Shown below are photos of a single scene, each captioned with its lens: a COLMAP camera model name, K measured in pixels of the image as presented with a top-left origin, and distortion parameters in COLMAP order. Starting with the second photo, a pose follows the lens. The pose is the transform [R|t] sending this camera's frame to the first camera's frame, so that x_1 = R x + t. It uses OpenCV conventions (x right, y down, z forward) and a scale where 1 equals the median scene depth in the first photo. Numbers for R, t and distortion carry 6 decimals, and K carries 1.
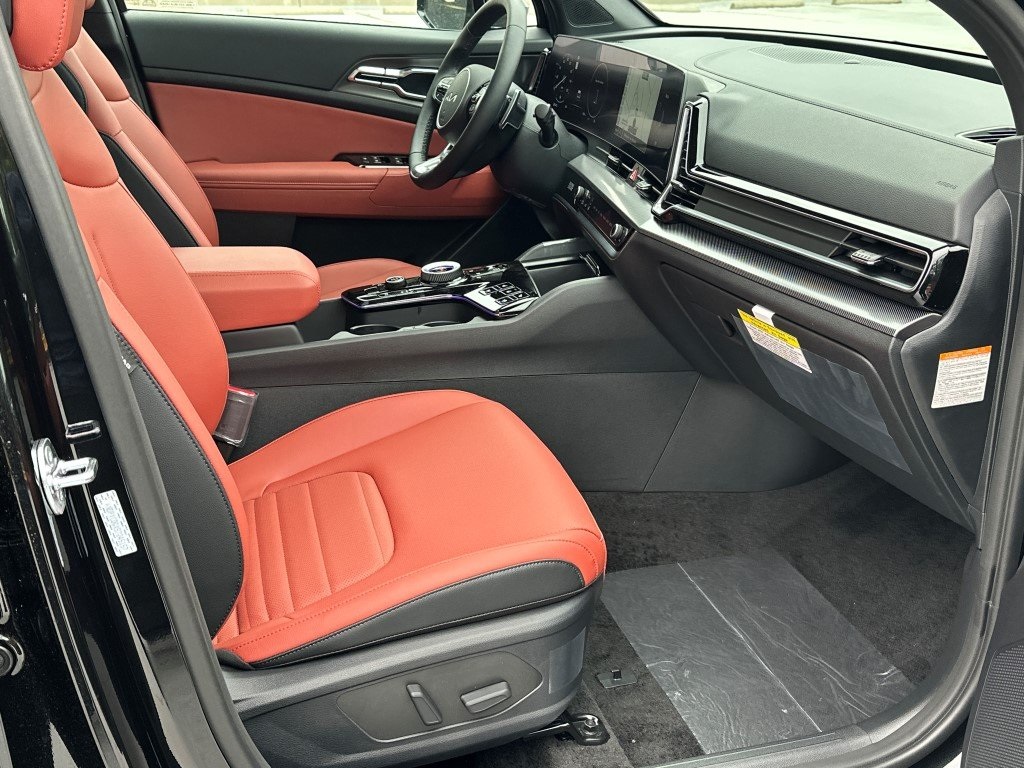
lens RADIAL K [[1078.5, 0, 512.0], [0, 1078.5, 384.0], [0, 0, 1]] dist [0.129254, 0.010730]
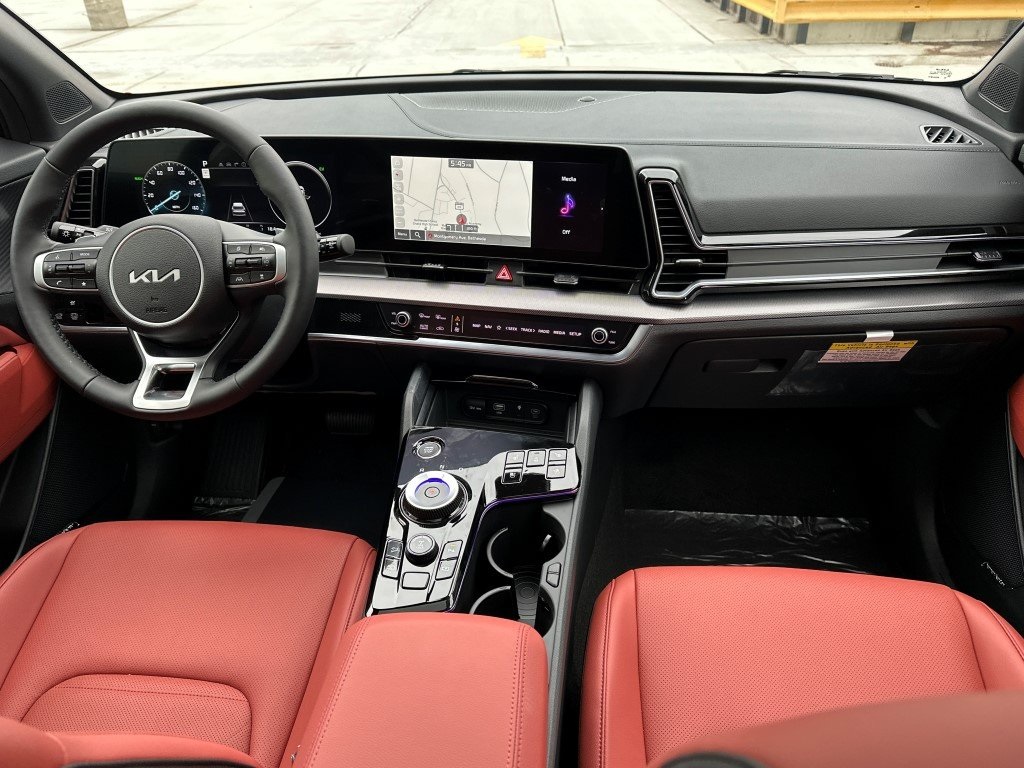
lens RADIAL K [[725.6, 0, 512.0], [0, 725.6, 384.0], [0, 0, 1]] dist [0.157019, -0.301212]
pose [[0.371536, -0.504048, 0.779677, -0.340850], [0.373871, 0.849917, 0.371298, -0.288016], [-0.849813, 0.153548, 0.504224, 0.607659]]
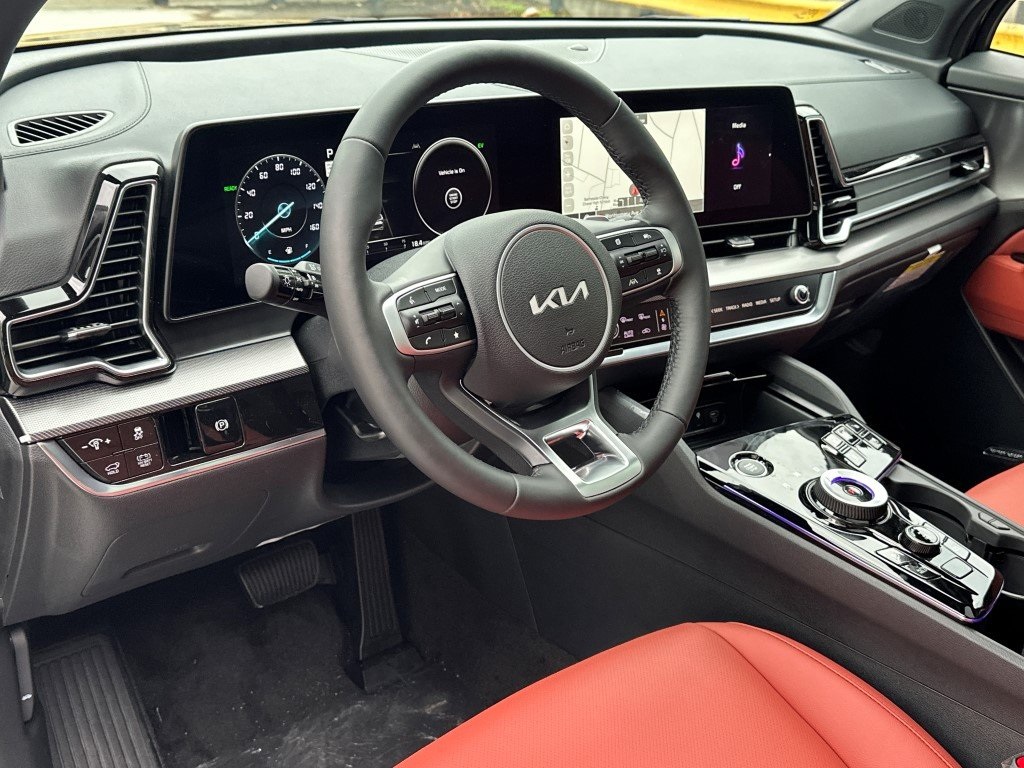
lens RADIAL K [[1117.8, 0, 512.0], [0, 1117.8, 384.0], [0, 0, 1]] dist [0.127491, 0.003668]
pose [[-0.414223, -0.407377, 0.813918, -0.411335], [0.265986, 0.801026, 0.536291, -0.469188], [-0.870443, 0.438635, -0.223447, 1.114590]]
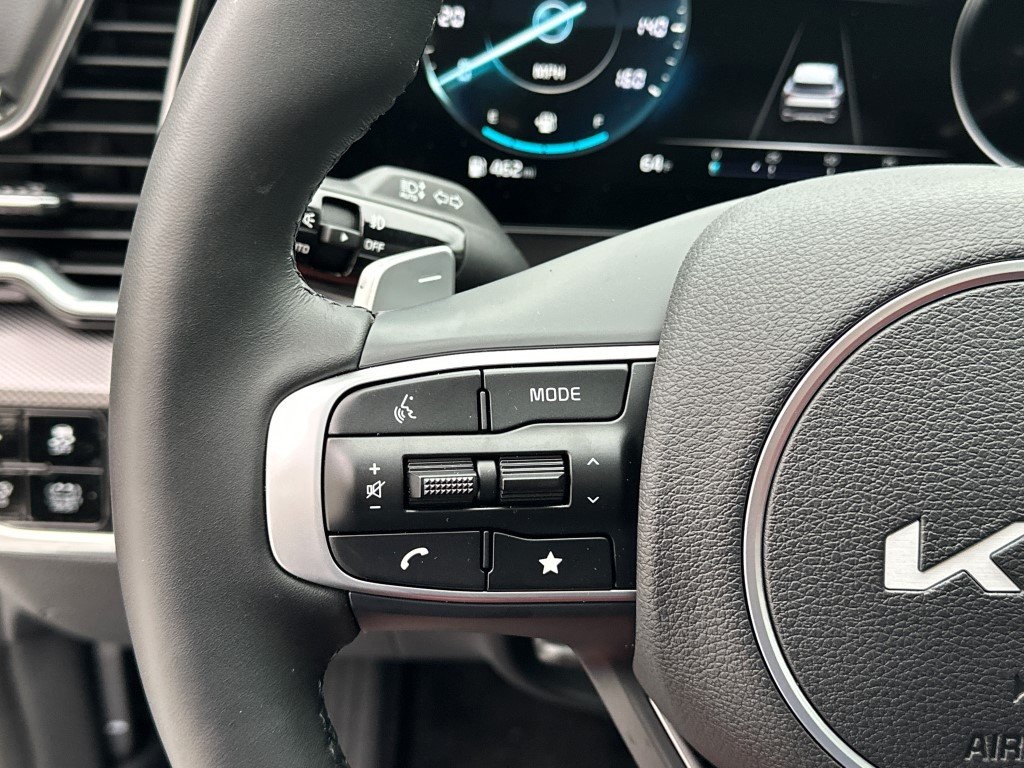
lens RADIAL K [[1339.4, 0, 512.0], [0, 1339.4, 384.0], [0, 0, 1]] dist [0.207947, -0.593046]
pose [[0.295132, -0.535165, 0.791515, -0.167311], [0.309761, 0.837264, 0.450597, -0.351073], [-0.903850, 0.112195, 0.412877, 0.977128]]
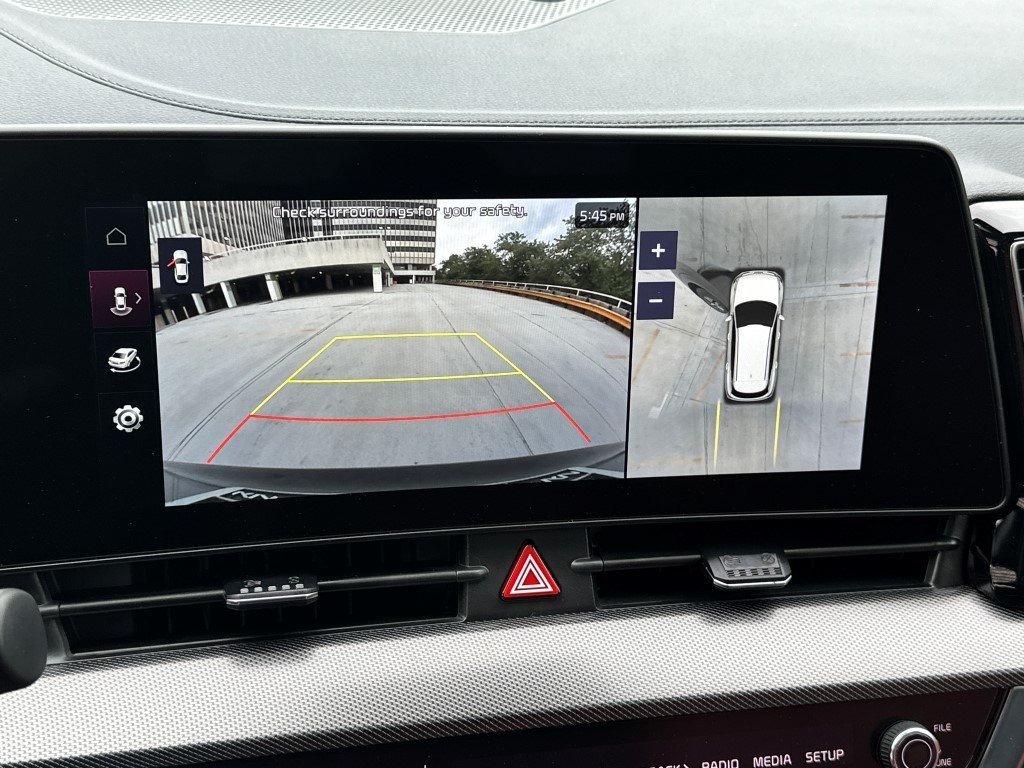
lens RADIAL K [[1340.5, 0, 528.3], [0, 1340.5, 398.4], [0, 0, 1]] dist [0.208448, -0.587680]
pose [[-0.068811, -0.447676, 0.891544, -0.128142], [0.312990, 0.838855, 0.445376, -0.315664], [-0.947260, 0.309691, 0.082396, 0.826219]]
